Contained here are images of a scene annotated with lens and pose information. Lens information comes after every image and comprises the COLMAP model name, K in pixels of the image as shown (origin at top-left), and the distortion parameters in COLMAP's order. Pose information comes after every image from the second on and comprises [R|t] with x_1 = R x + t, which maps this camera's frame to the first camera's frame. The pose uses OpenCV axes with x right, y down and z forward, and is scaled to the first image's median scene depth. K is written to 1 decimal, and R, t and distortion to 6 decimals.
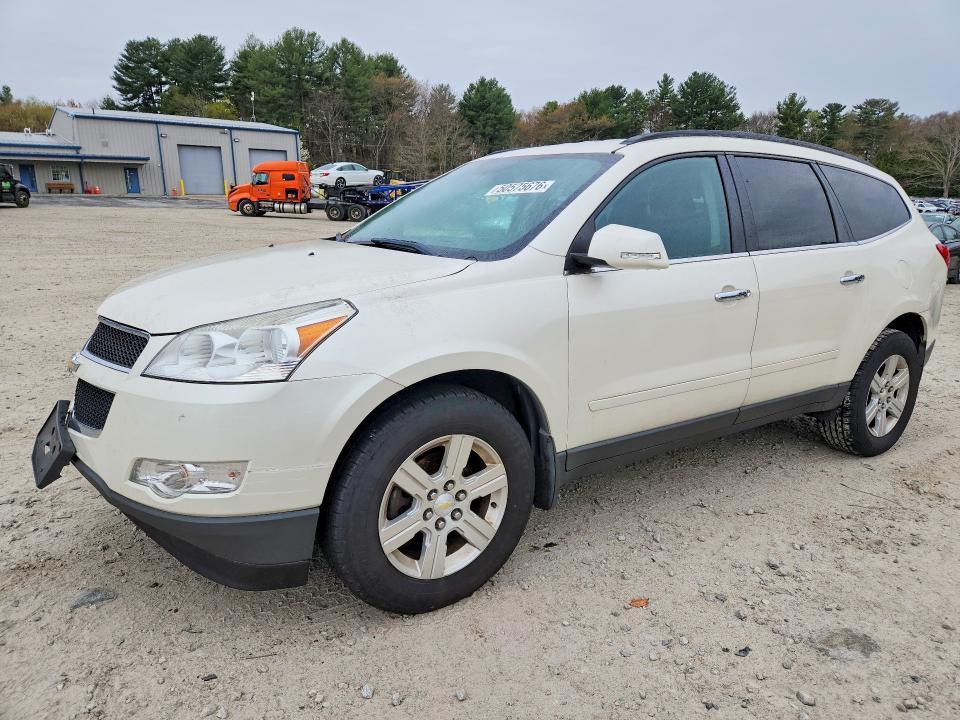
lens RADIAL K [[637.9, 0, 481.9], [0, 637.9, 358.3], [0, 0, 1]] dist [0.051430, -0.040516]
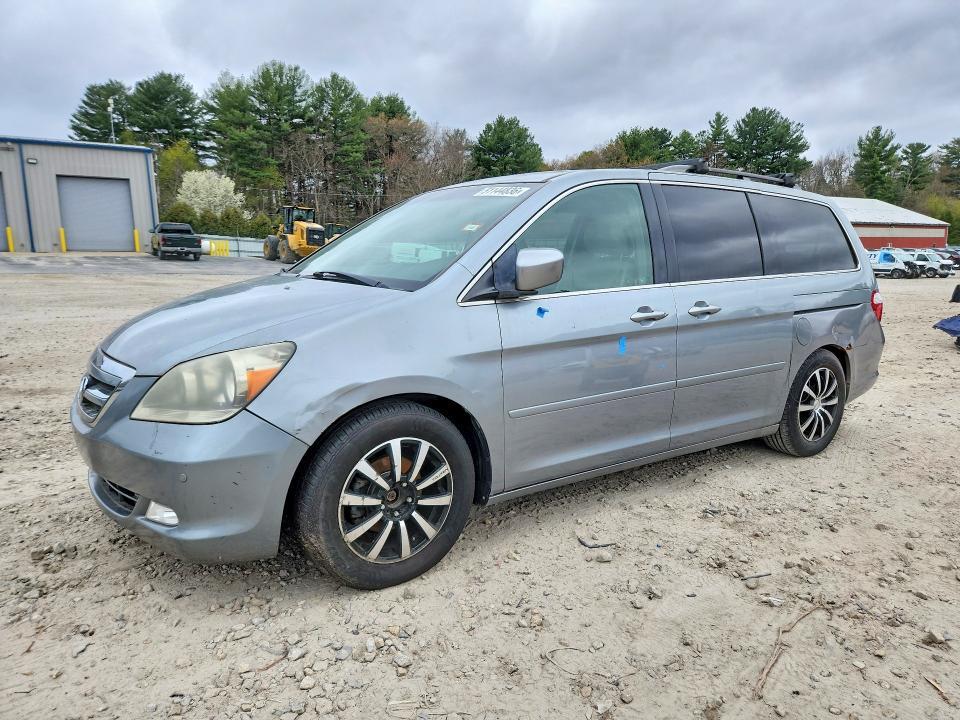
lens RADIAL K [[650.1, 0, 480.9], [0, 650.1, 371.1], [0, 0, 1]] dist [0.041043, -0.036648]
pose [[0.997778, -0.005358, -0.066412, 0.032635], [0.000394, 0.997218, -0.074542, -0.039835], [0.066627, 0.074350, 0.995004, 0.177573]]
